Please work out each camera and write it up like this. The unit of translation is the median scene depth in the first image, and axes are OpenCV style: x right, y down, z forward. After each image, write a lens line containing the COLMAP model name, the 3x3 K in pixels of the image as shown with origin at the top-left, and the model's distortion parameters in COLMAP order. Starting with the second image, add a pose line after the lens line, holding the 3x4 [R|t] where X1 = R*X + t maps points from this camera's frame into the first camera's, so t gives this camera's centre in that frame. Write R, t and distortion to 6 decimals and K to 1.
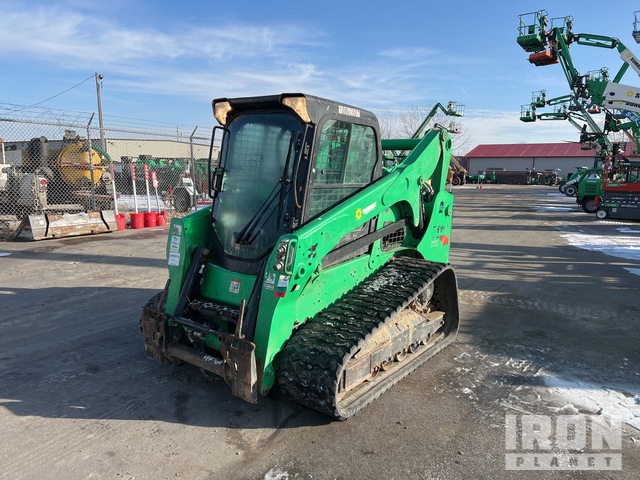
lens RADIAL K [[473.5, 0, 320.0], [0, 473.5, 240.0], [0, 0, 1]] dist [-0.001445, -0.003744]
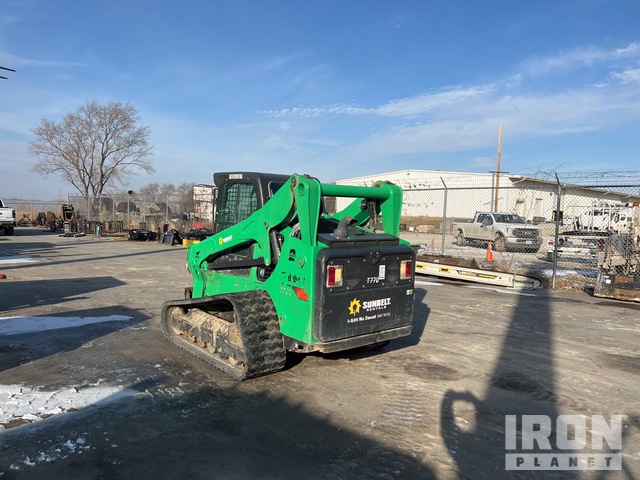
lens RADIAL K [[473.5, 0, 320.0], [0, 473.5, 240.0], [0, 0, 1]] dist [-0.001445, -0.003744]
pose [[-0.219634, 0.018292, -0.975411, 1.534093], [-0.193438, 0.979157, 0.061919, -0.219107], [0.956213, 0.202281, -0.211518, 1.651975]]
